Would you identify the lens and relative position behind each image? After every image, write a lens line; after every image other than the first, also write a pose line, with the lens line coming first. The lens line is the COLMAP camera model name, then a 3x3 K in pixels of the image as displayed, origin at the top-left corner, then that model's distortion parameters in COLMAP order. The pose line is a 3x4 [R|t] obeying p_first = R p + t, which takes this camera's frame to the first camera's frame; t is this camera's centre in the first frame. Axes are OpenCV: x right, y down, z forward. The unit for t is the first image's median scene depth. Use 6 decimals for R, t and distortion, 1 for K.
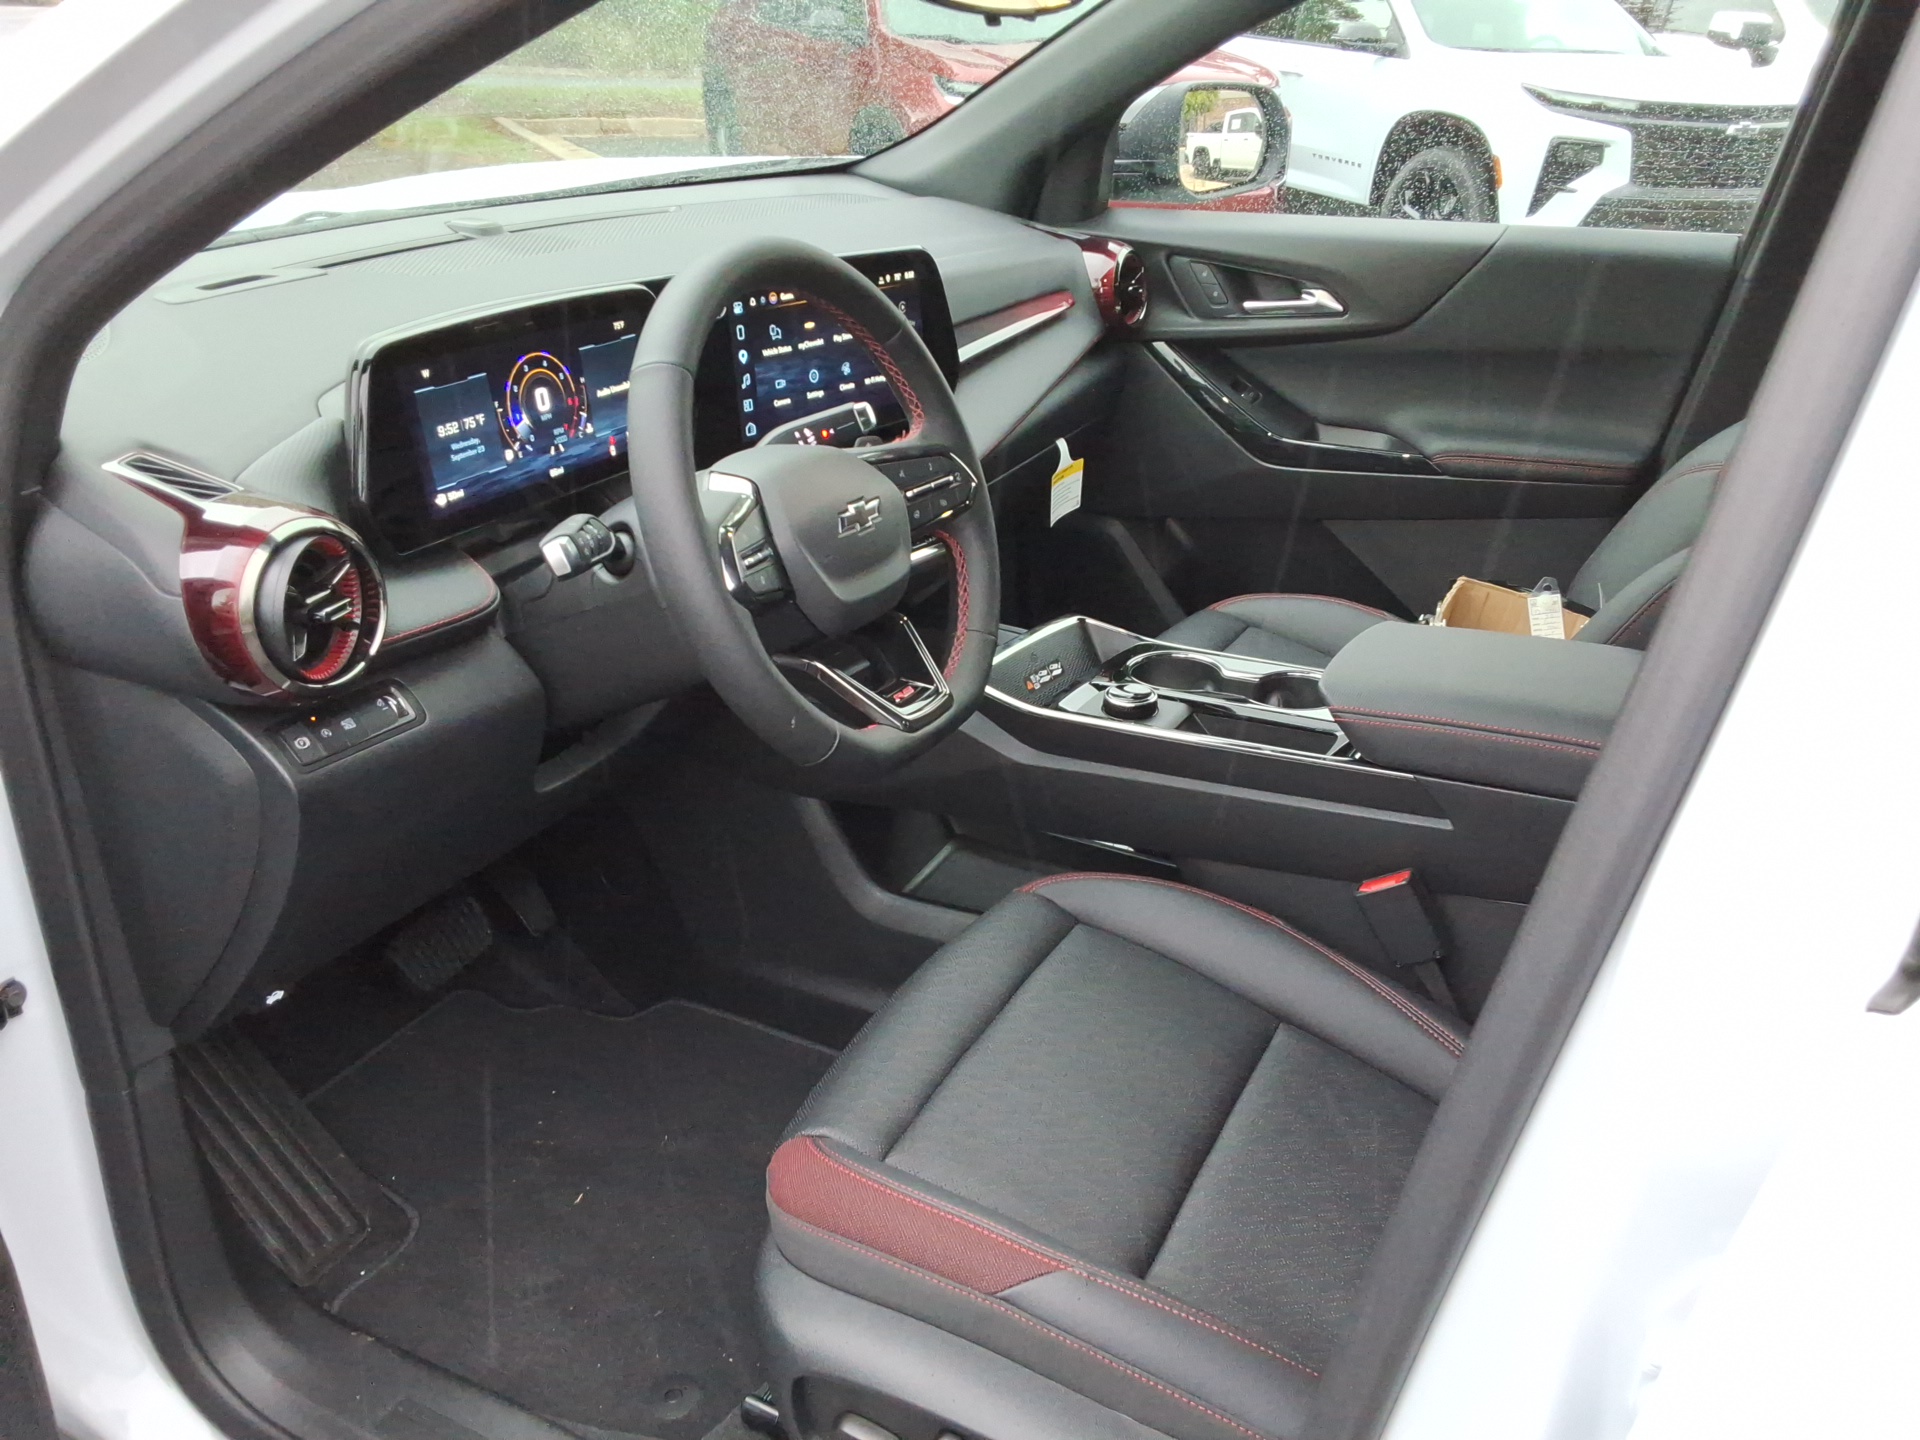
lens RADIAL K [[1543.2, 0, 975.9], [0, 1543.2, 704.0], [0, 0, 1]] dist [0.100807, -0.160126]
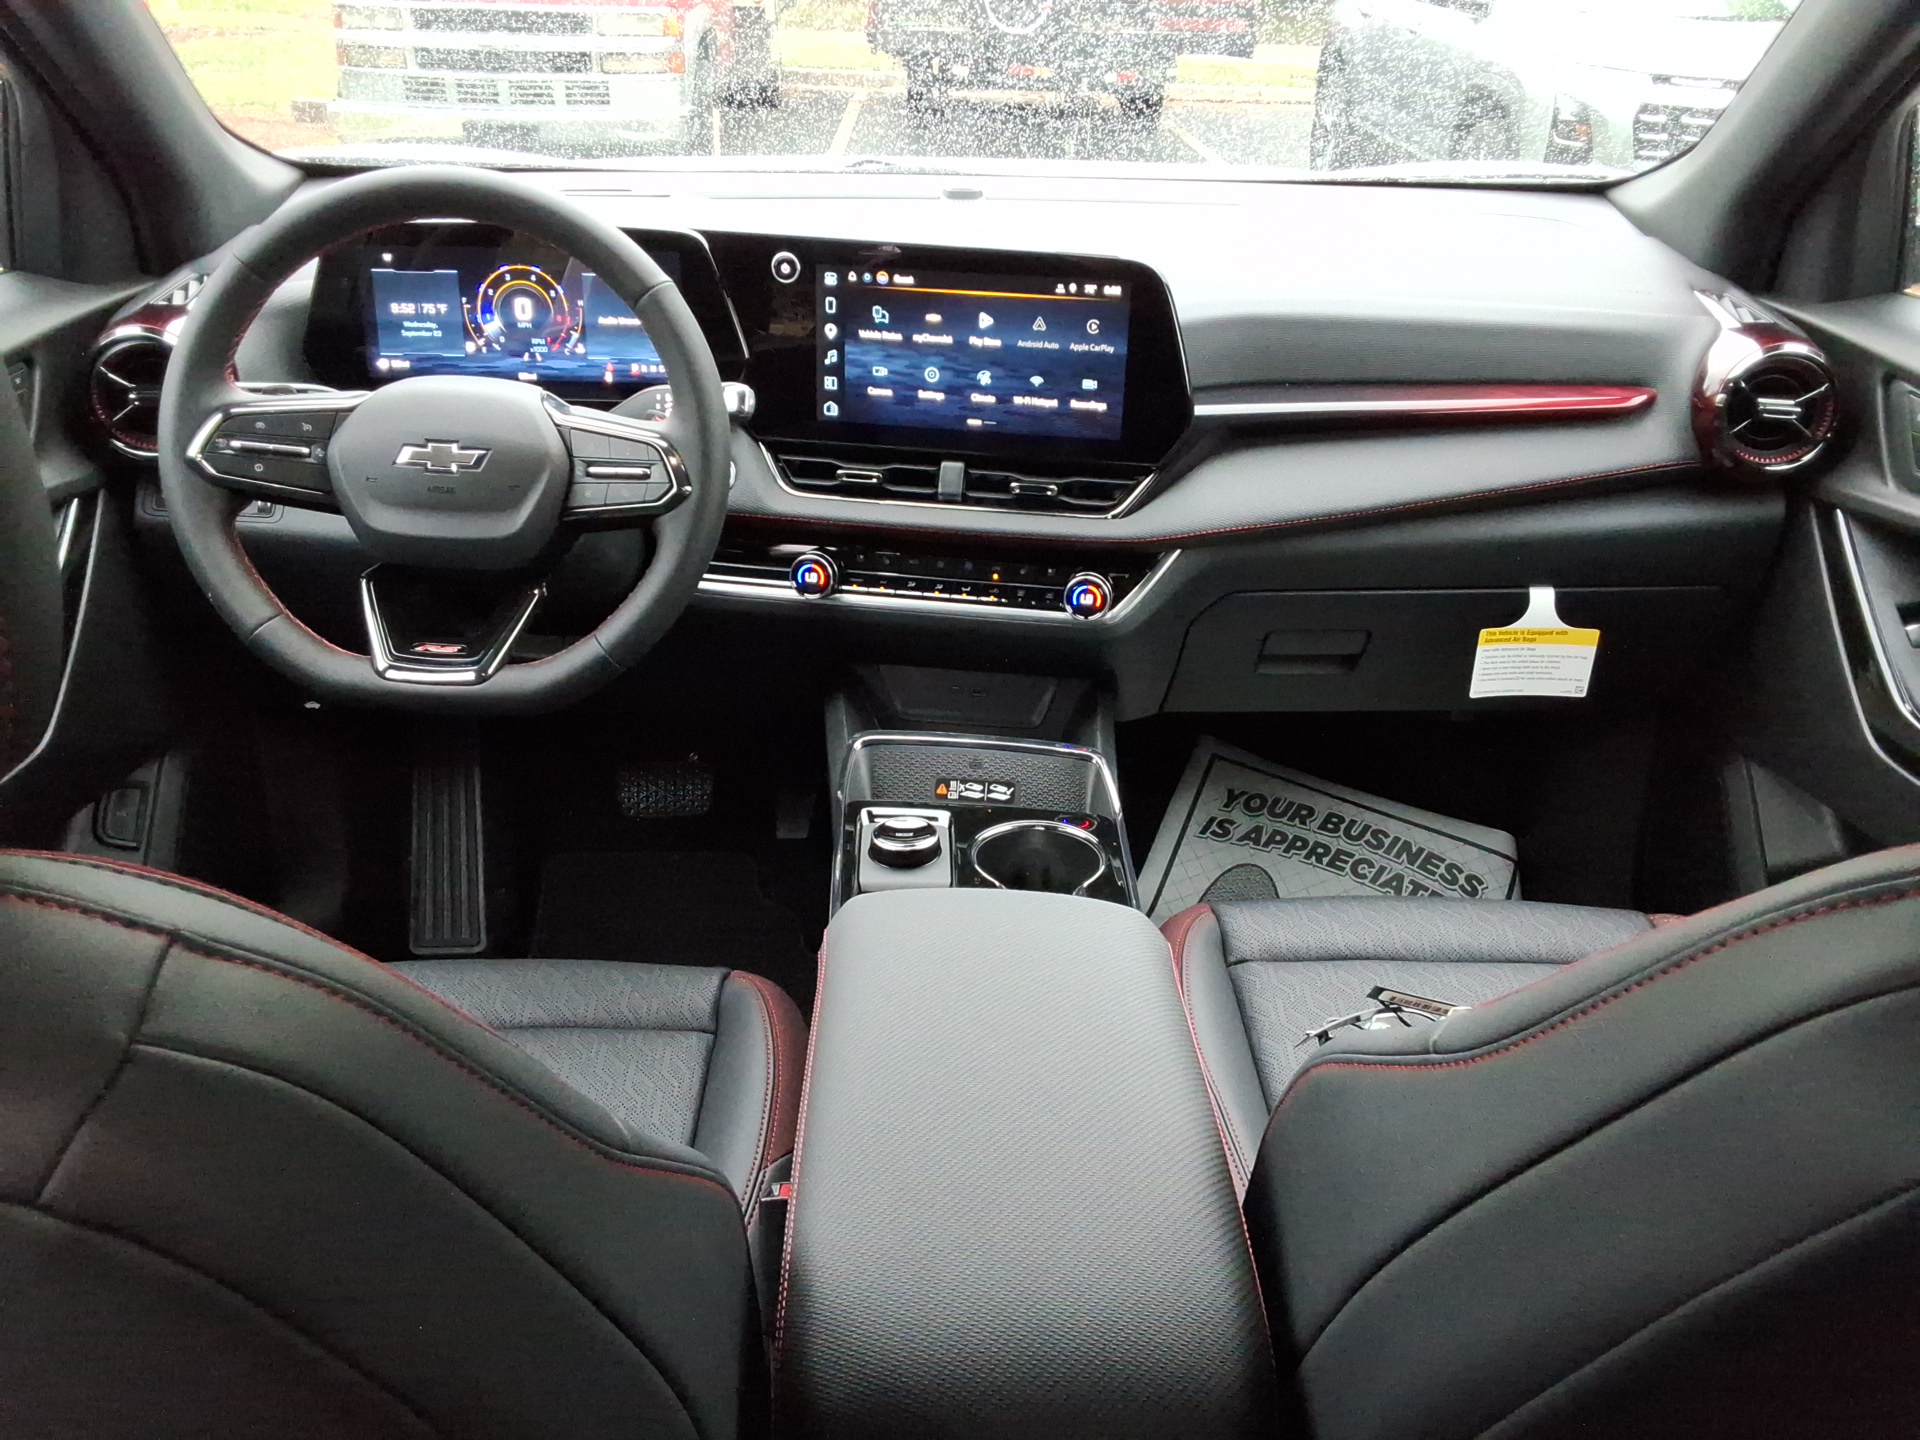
lens RADIAL K [[1543.2, 0, 975.9], [0, 1543.2, 704.0], [0, 0, 1]] dist [0.100807, -0.160126]
pose [[0.470103, 0.366270, -0.803025, 0.835462], [-0.373689, 0.906854, 0.194865, -0.267711], [0.799600, 0.208475, 0.563186, 0.668050]]
